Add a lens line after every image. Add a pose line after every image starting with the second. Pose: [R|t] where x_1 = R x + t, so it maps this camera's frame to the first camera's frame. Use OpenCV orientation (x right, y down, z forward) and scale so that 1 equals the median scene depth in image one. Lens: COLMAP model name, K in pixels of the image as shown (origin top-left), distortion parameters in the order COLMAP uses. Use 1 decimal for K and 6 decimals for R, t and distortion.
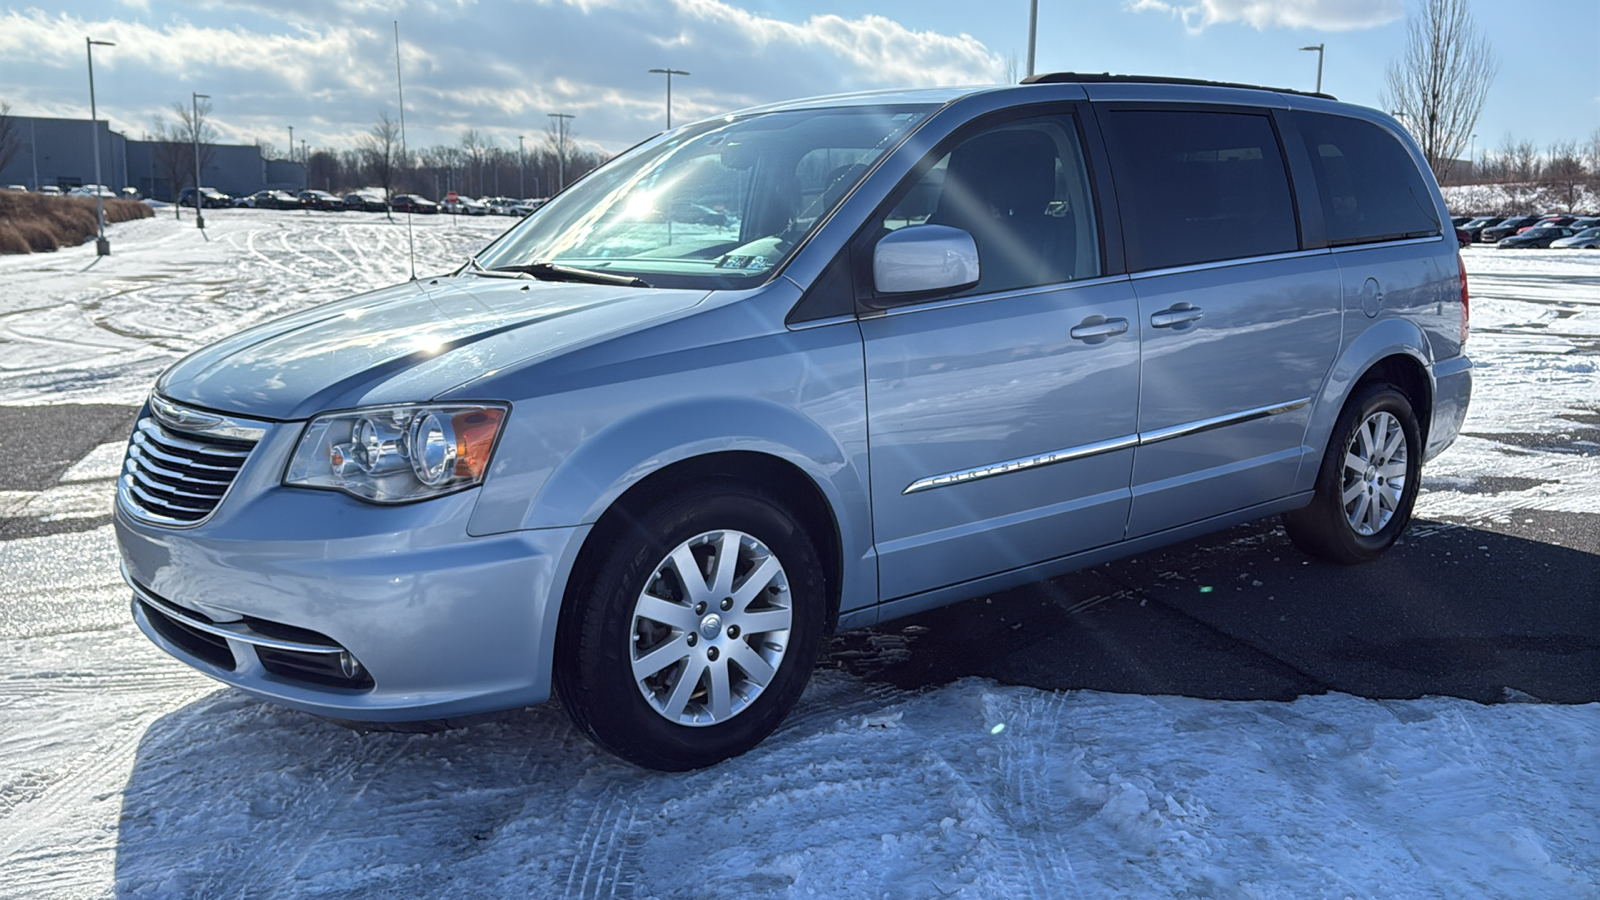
lens RADIAL K [[1364.3, 0, 817.1], [0, 1364.3, 476.2], [0, 0, 1]] dist [0.118099, -0.173432]
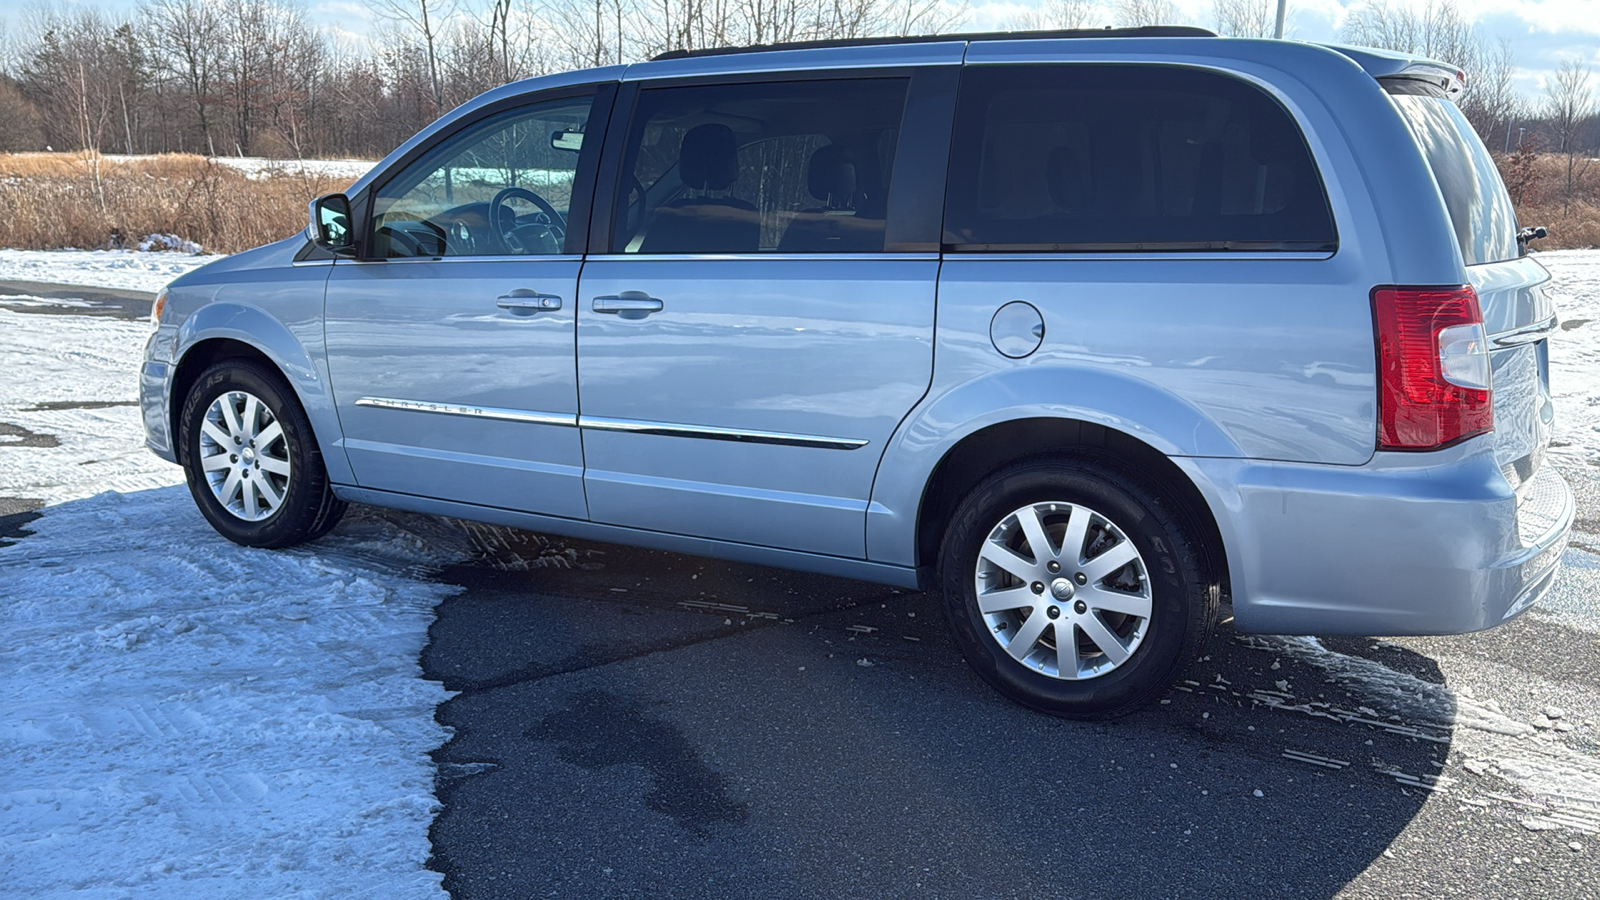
lens RADIAL K [[1363.8, 0, 824.5], [0, 1363.8, 465.2], [0, 0, 1]] dist [0.107925, -0.167874]
pose [[0.350699, 0.196779, -0.915581, 1.397729], [-0.192345, 0.971966, 0.135223, -0.188899], [0.916523, 0.128685, 0.378717, 0.909352]]
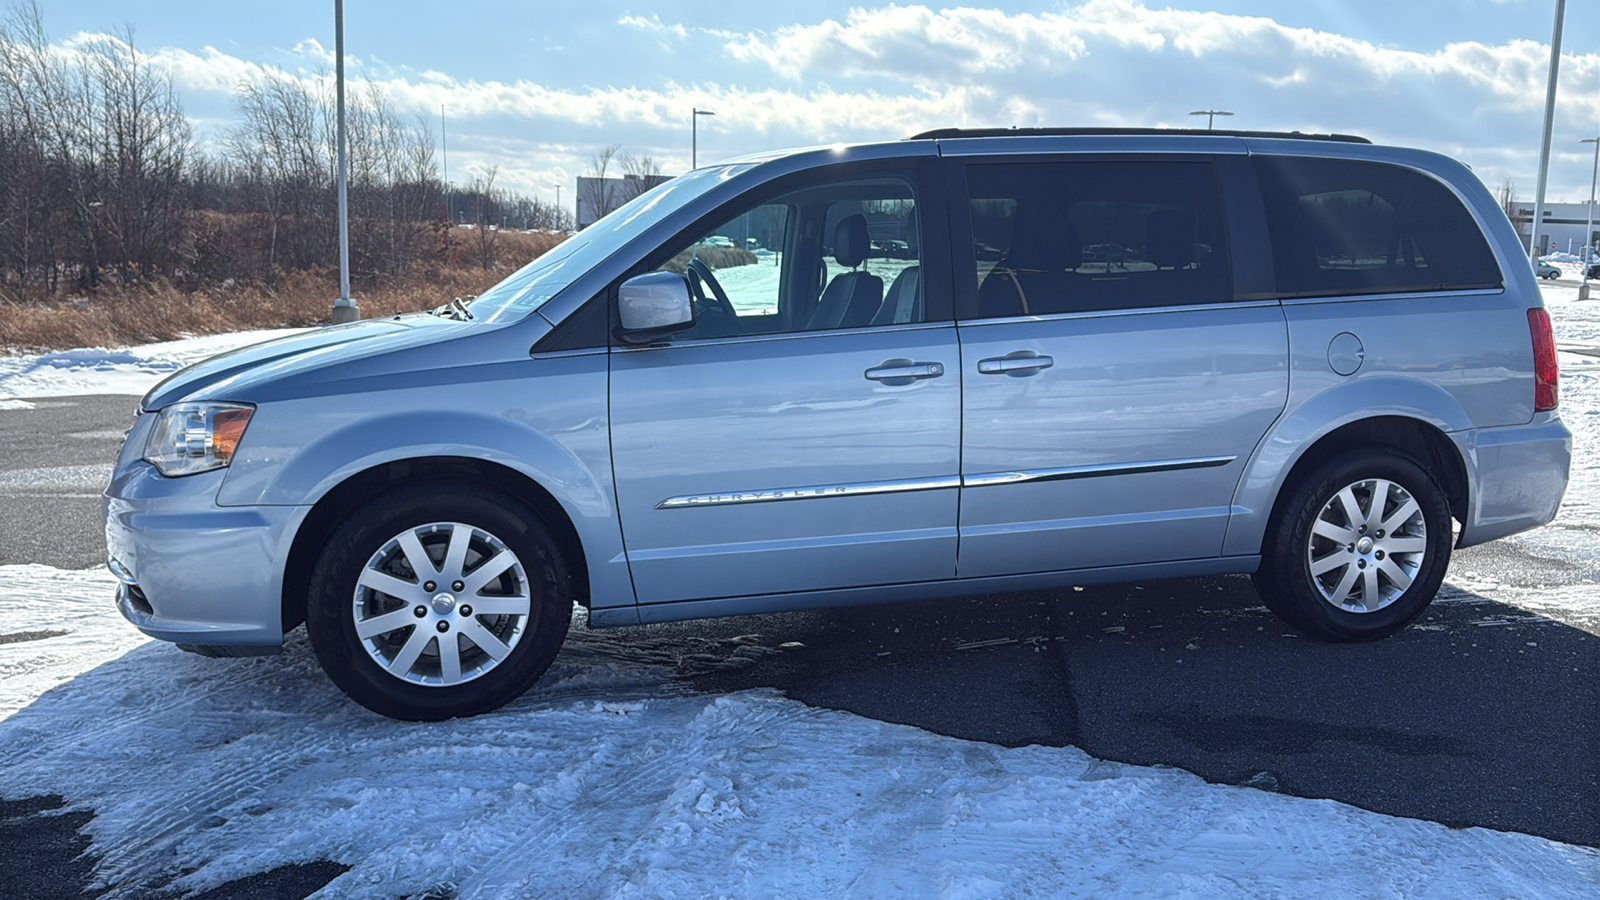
lens RADIAL K [[1364.3, 0, 824.7], [0, 1364.3, 470.8], [0, 0, 1]] dist [0.118099, -0.173432]
pose [[0.915786, 0.065546, -0.396282, 0.626188], [-0.079441, 0.996664, -0.018732, -0.008082], [0.393732, 0.048636, 0.917938, 0.023169]]
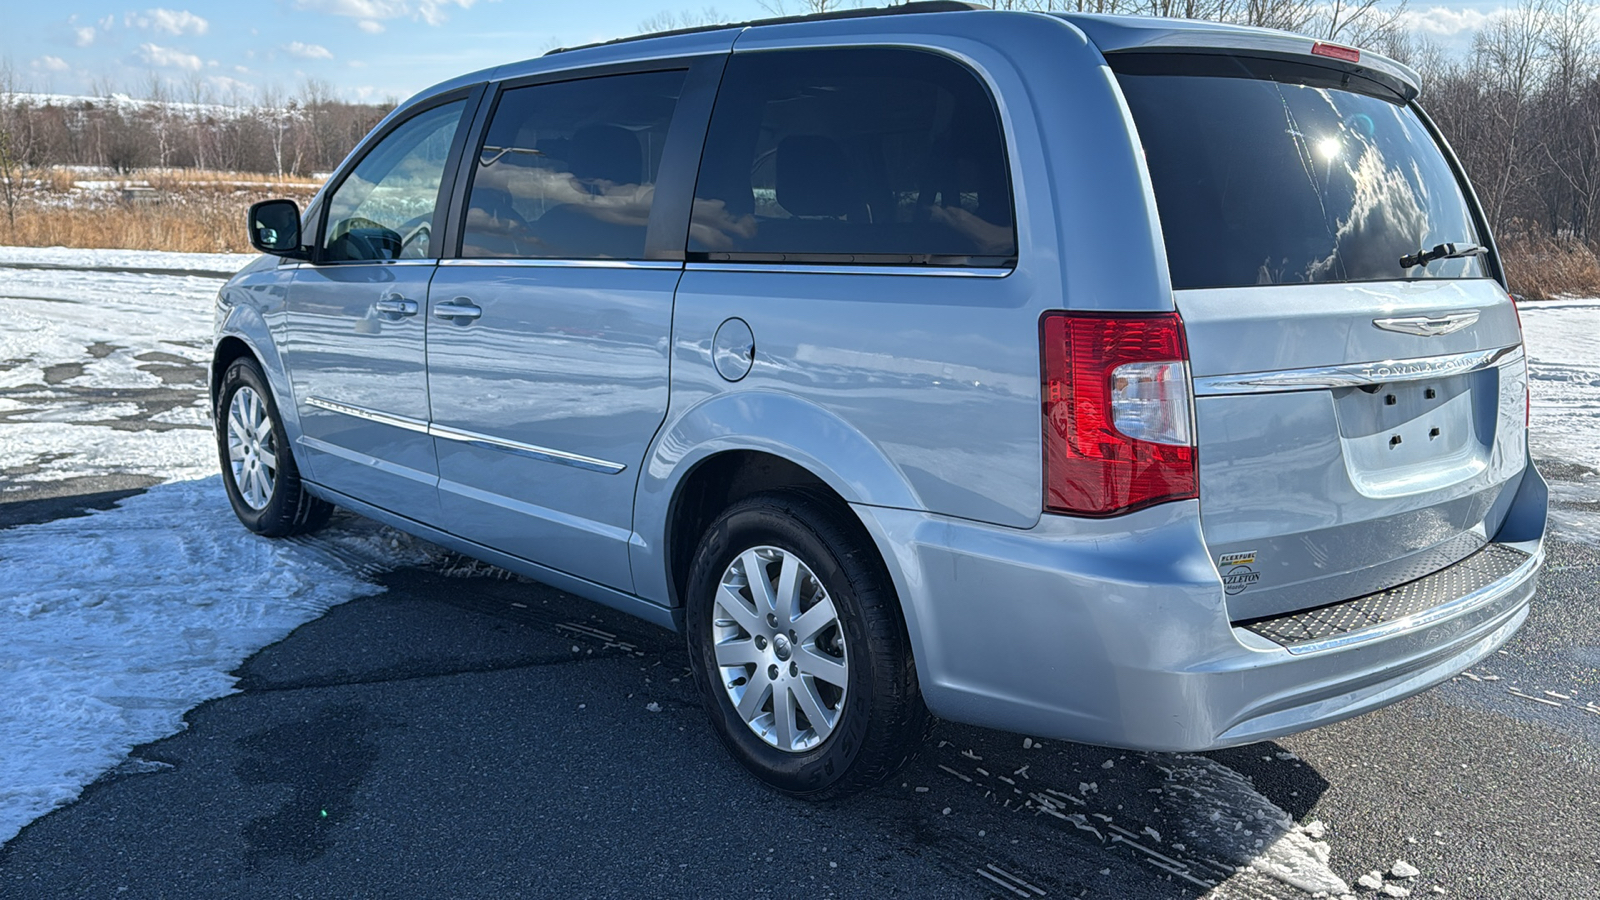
lens RADIAL K [[1363.8, 0, 842.5], [0, 1363.8, 489.4], [0, 0, 1]] dist [0.107925, -0.167874]
pose [[0.048402, 0.210160, -0.976468, 1.399769], [-0.207105, 0.958479, 0.196023, -0.274402], [0.977121, 0.192743, 0.089917, 1.387641]]
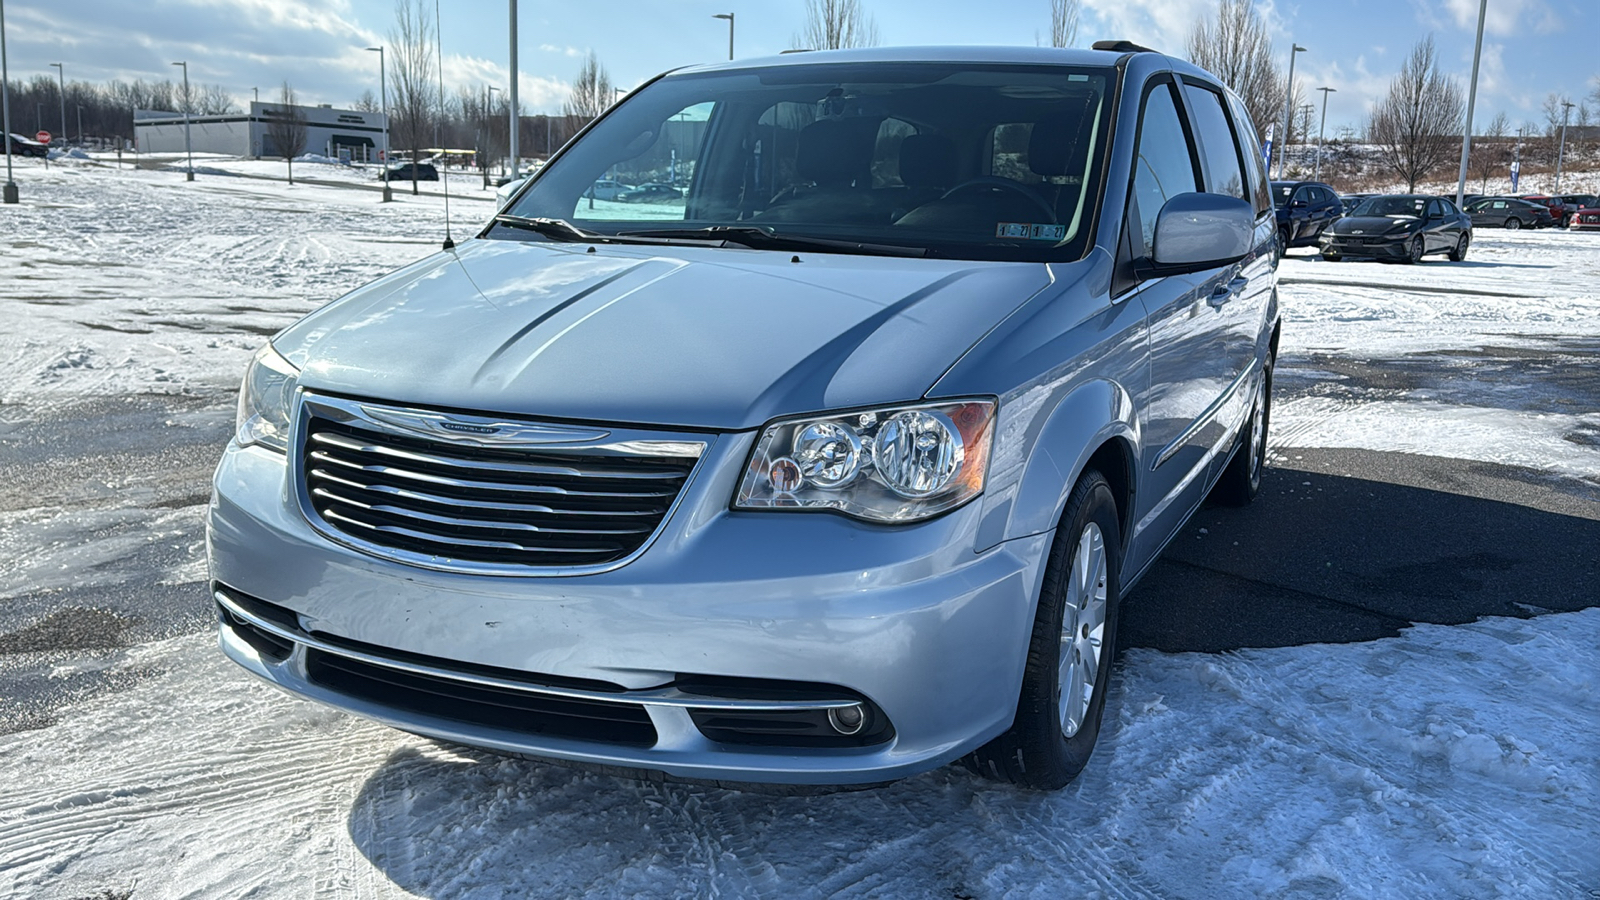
lens RADIAL K [[1364.3, 0, 804.1], [0, 1364.3, 454.6], [0, 0, 1]] dist [0.118099, -0.173432]
pose [[0.898480, -0.056266, 0.435394, -0.562239], [0.047390, 0.998388, 0.031230, -0.039649], [-0.436449, -0.007426, 0.899698, 0.211027]]
